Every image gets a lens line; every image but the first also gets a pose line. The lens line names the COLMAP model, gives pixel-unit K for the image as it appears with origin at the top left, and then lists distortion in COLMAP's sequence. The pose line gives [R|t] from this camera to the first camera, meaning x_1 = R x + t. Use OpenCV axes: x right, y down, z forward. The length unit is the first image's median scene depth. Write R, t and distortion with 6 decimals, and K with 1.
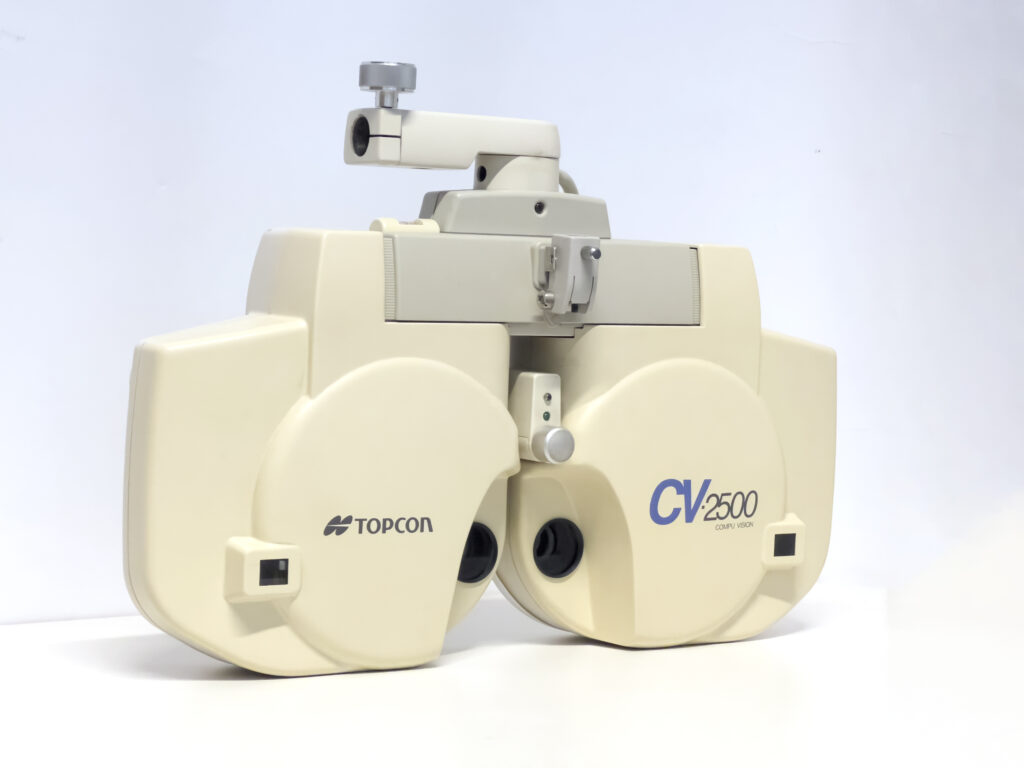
lens RADIAL K [[2296.0, 0, 512.0], [0, 2296.0, 384.0], [0, 0, 1]] dist [0.061813, 0.388894]
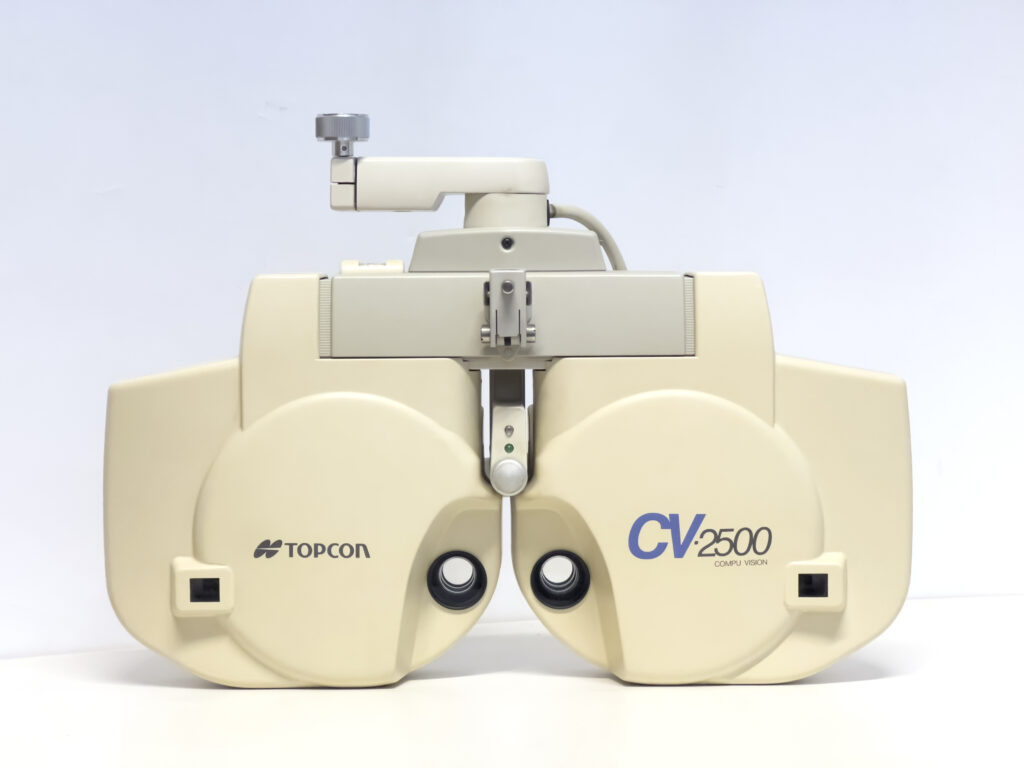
lens RADIAL K [[2296.0, 0, 512.0], [0, 2296.0, 384.0], [0, 0, 1]] dist [0.061813, 0.388894]
pose [[0.853693, -0.010776, -0.520666, 0.543464], [0.002331, 0.999855, -0.016872, 0.002763], [0.520772, 0.013189, 0.853594, 0.132076]]
